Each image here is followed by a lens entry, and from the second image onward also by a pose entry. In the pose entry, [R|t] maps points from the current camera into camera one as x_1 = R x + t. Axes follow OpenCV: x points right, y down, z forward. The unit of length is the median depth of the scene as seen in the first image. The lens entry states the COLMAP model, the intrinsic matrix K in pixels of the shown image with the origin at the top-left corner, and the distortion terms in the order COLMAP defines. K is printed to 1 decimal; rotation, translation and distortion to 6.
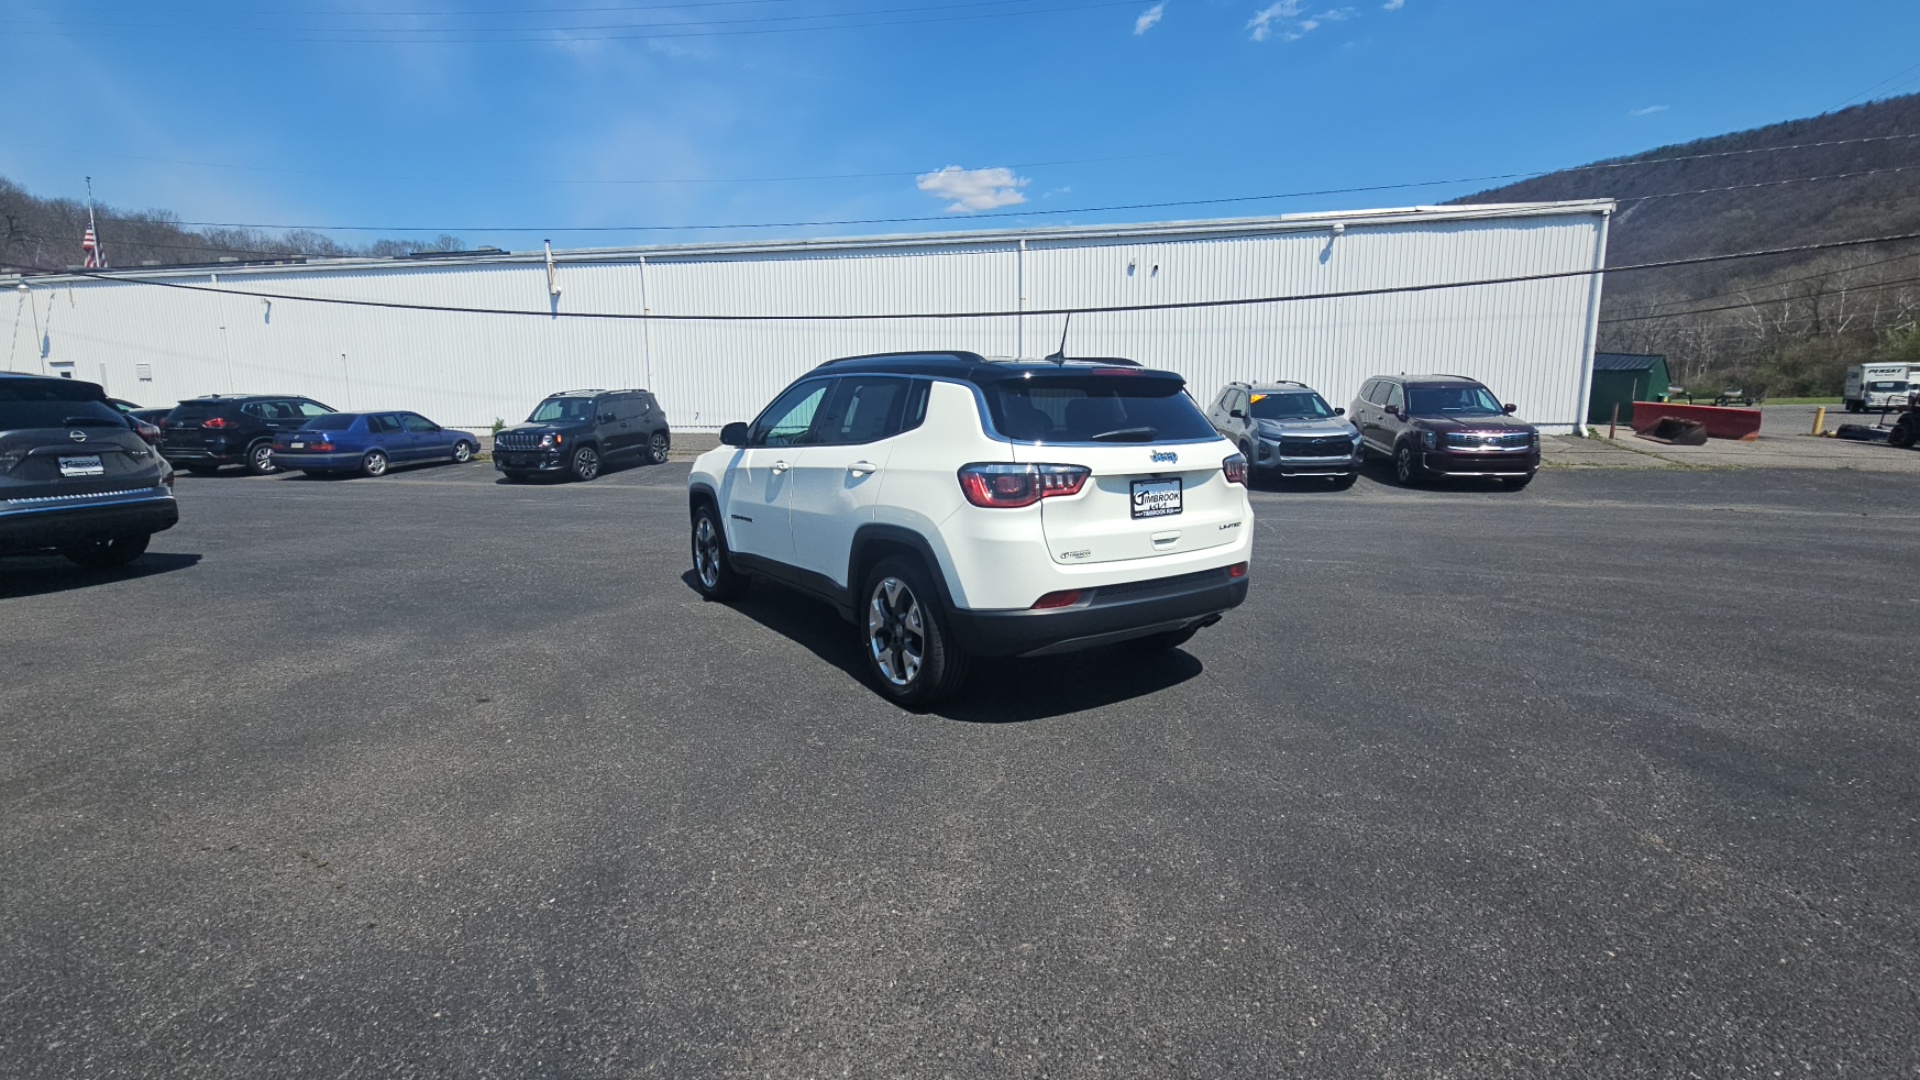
lens RADIAL K [[860.7, 0, 955.1], [0, 860.7, 533.1], [0, 0, 1]] dist [0.010371, -0.004797]
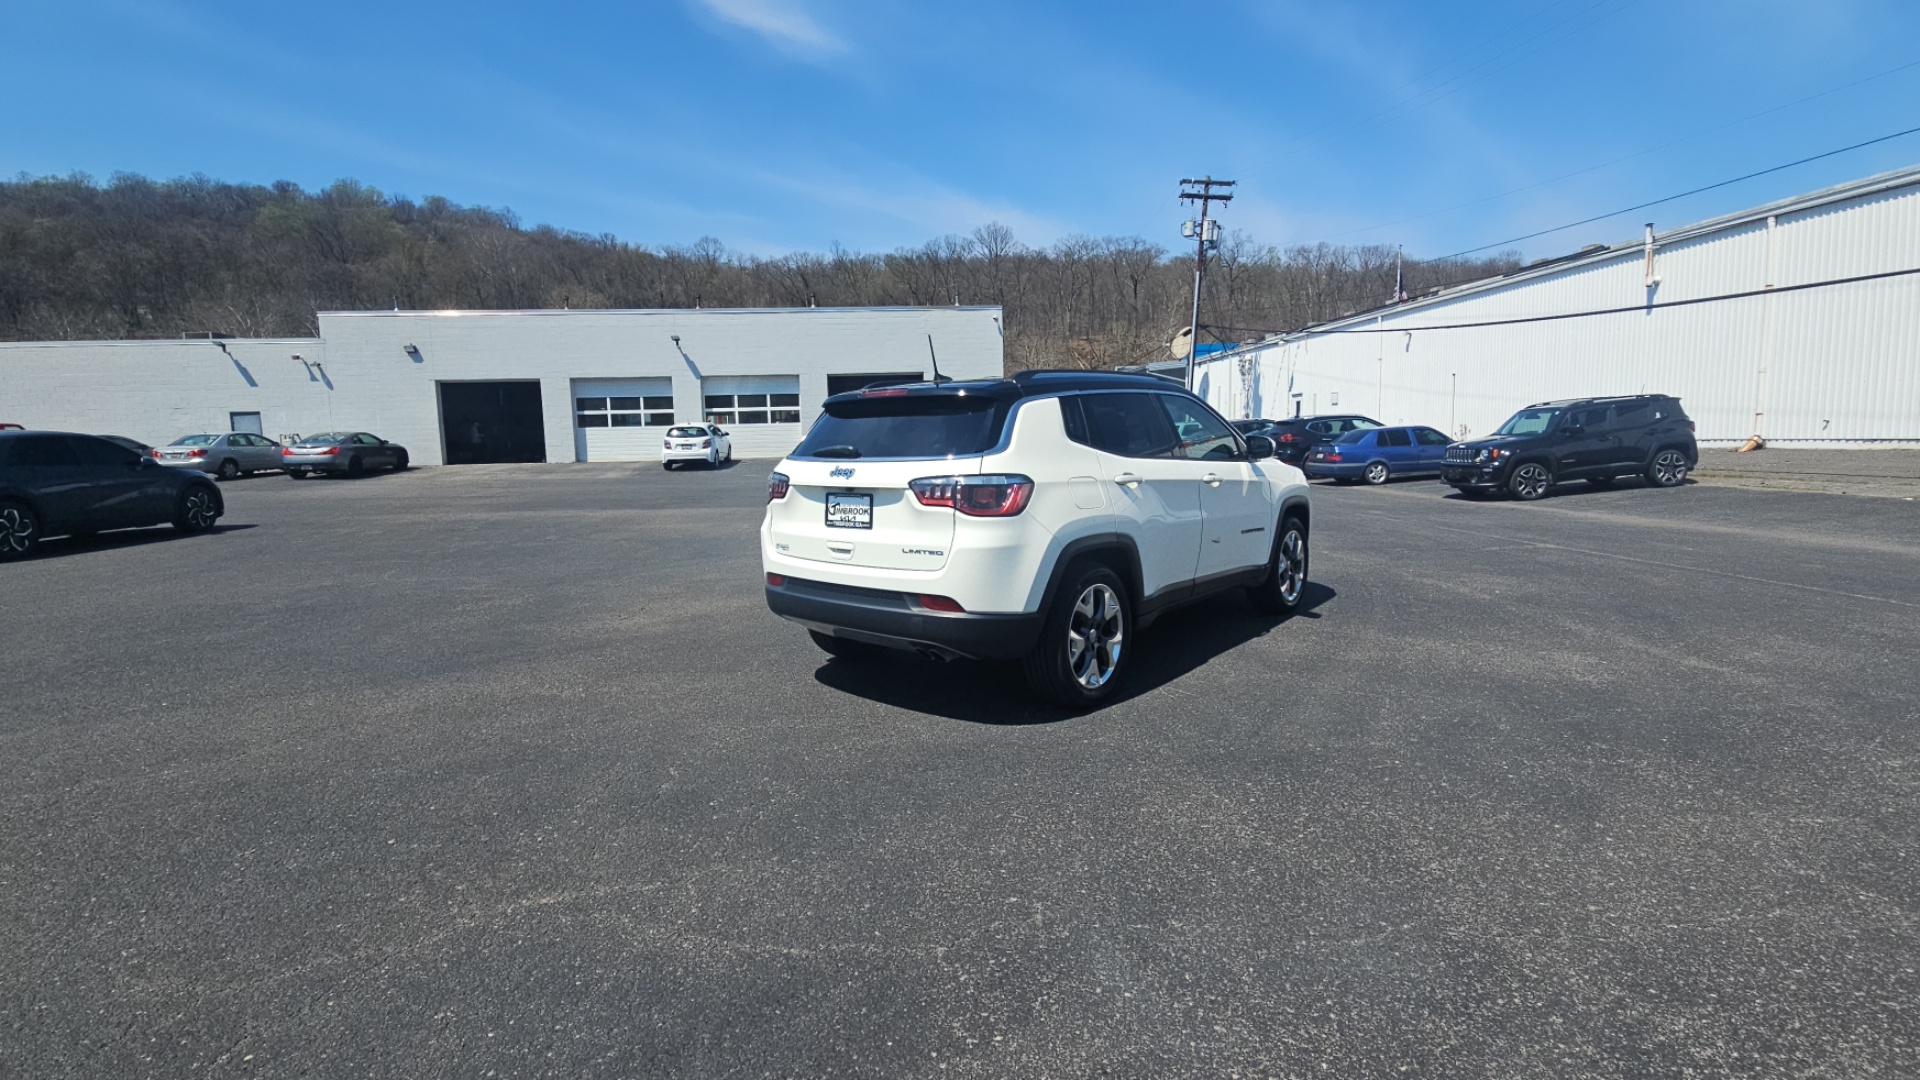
lens RADIAL K [[860.7, 0, 958.8], [0, 860.7, 533.0], [0, 0, 1]] dist [0.010371, -0.004797]
pose [[0.270576, 0.104163, -0.957047, 0.281115], [-0.118066, 0.990215, 0.074393, -0.023609], [0.955431, 0.092865, 0.280227, 0.179748]]
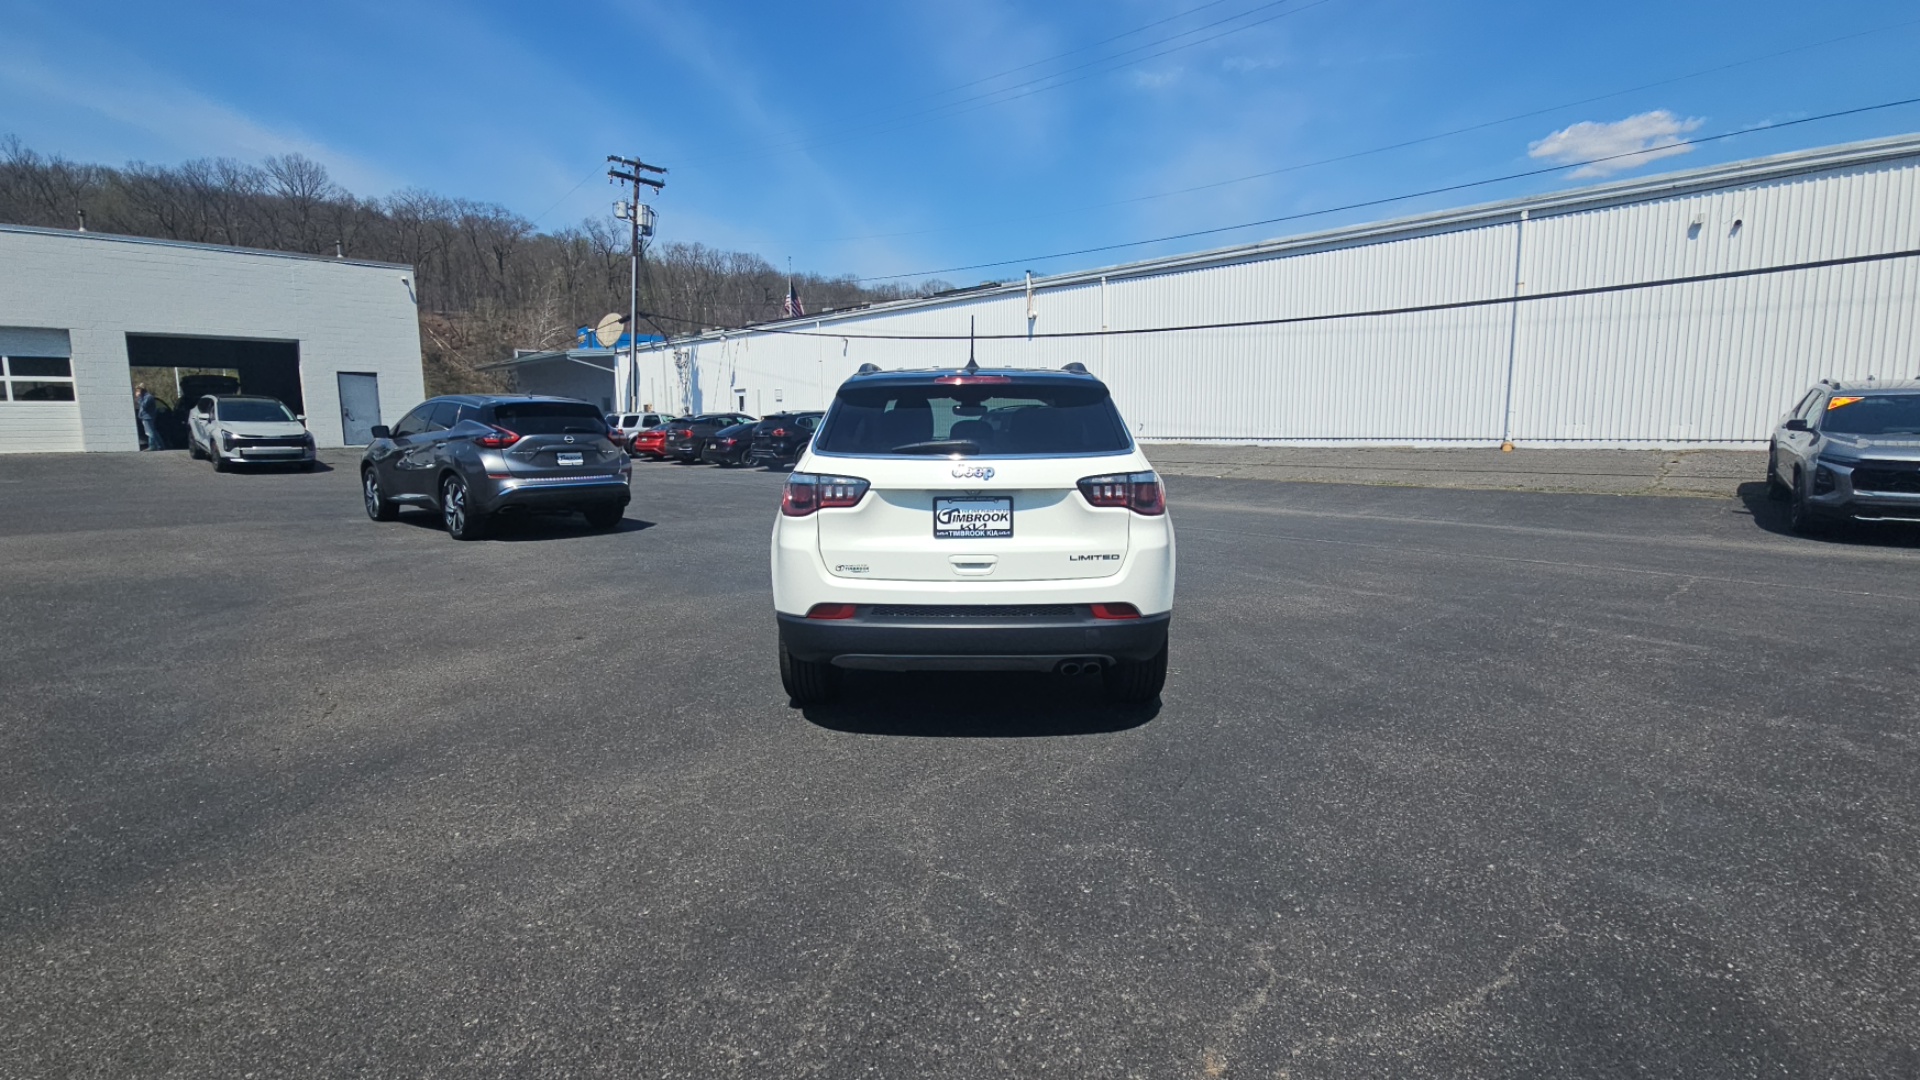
lens RADIAL K [[860.7, 0, 956.6], [0, 860.7, 533.0], [0, 0, 1]] dist [0.010371, -0.004797]
pose [[0.819405, 0.072297, -0.568637, 0.159102], [-0.079760, 0.996744, 0.011793, -0.007279], [0.567638, 0.035692, 0.822504, 0.052594]]
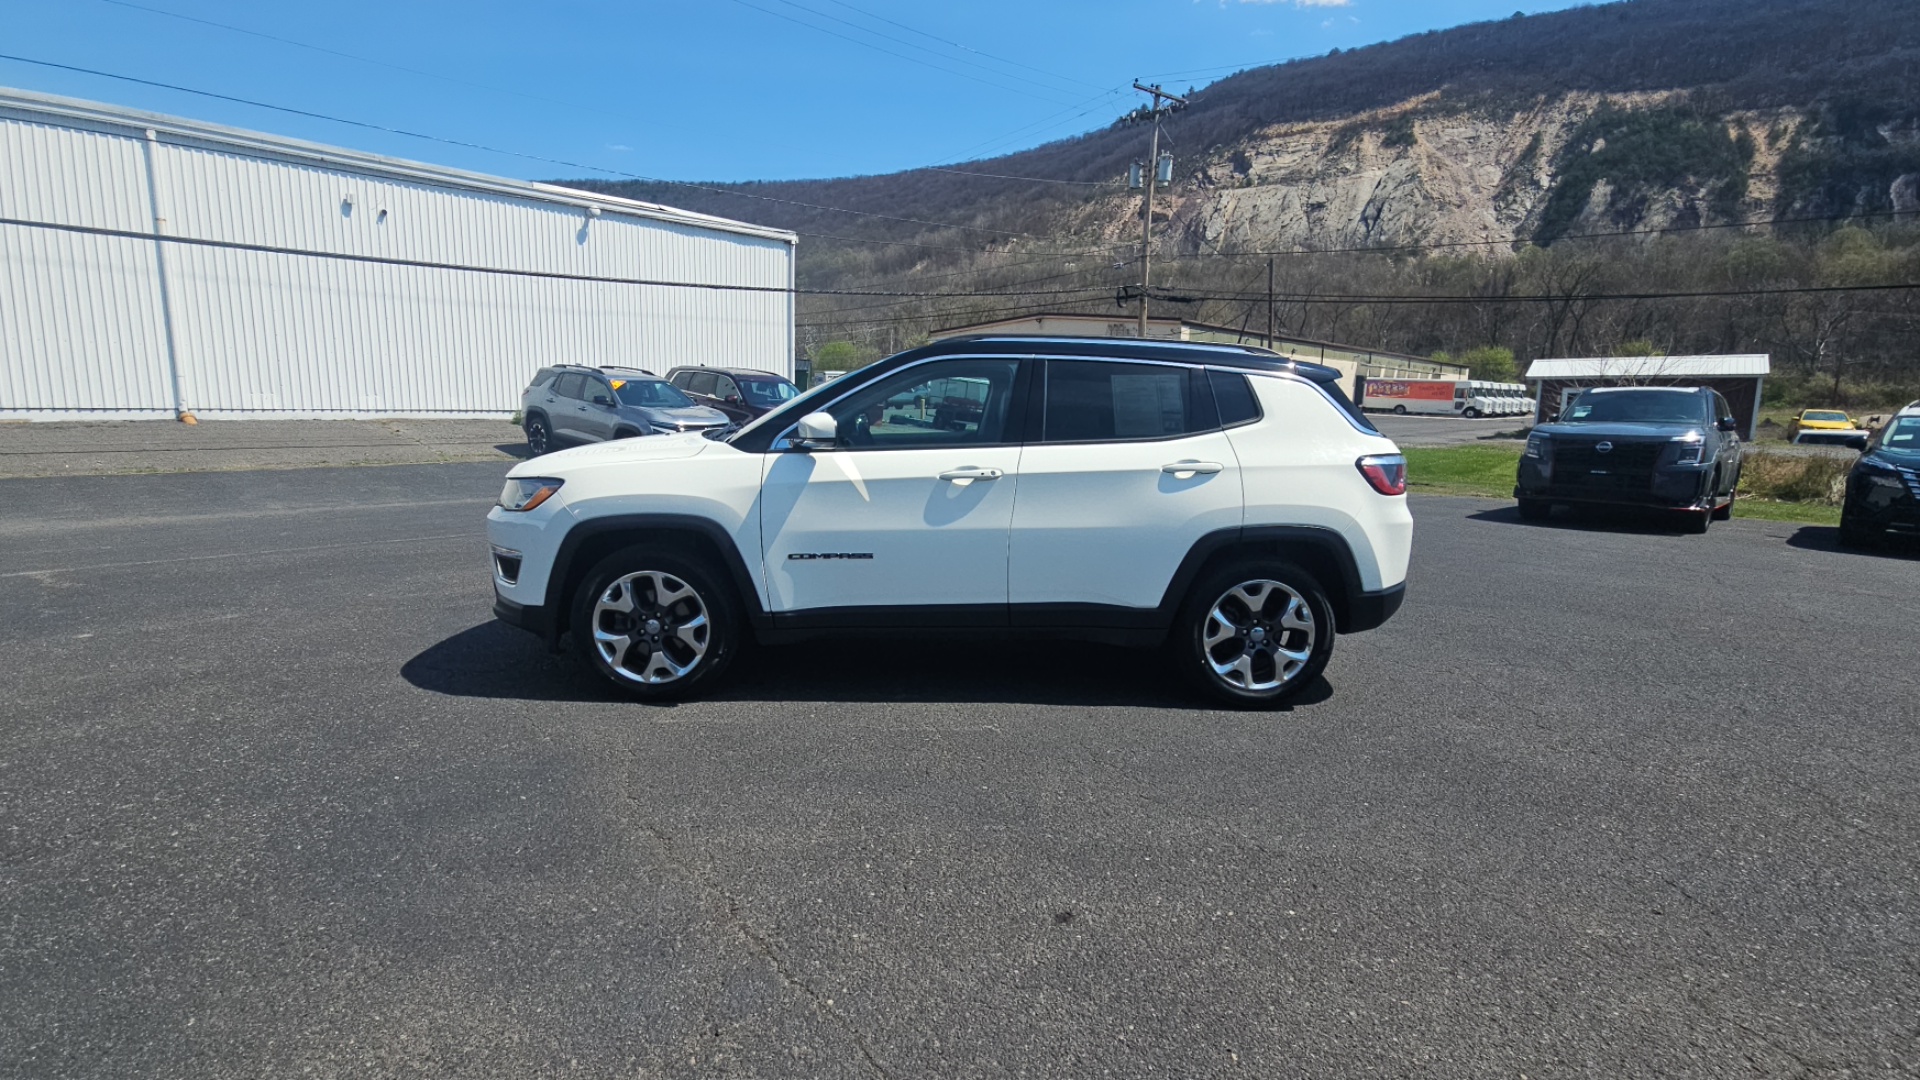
lens RADIAL K [[860.7, 0, 946.5], [0, 860.7, 540.5], [0, 0, 1]] dist [0.010371, -0.004797]
pose [[0.534258, -0.118902, 0.836917, -0.241123], [0.098340, 0.992078, 0.078169, -0.023191], [-0.839582, 0.040540, 0.541719, 0.177471]]
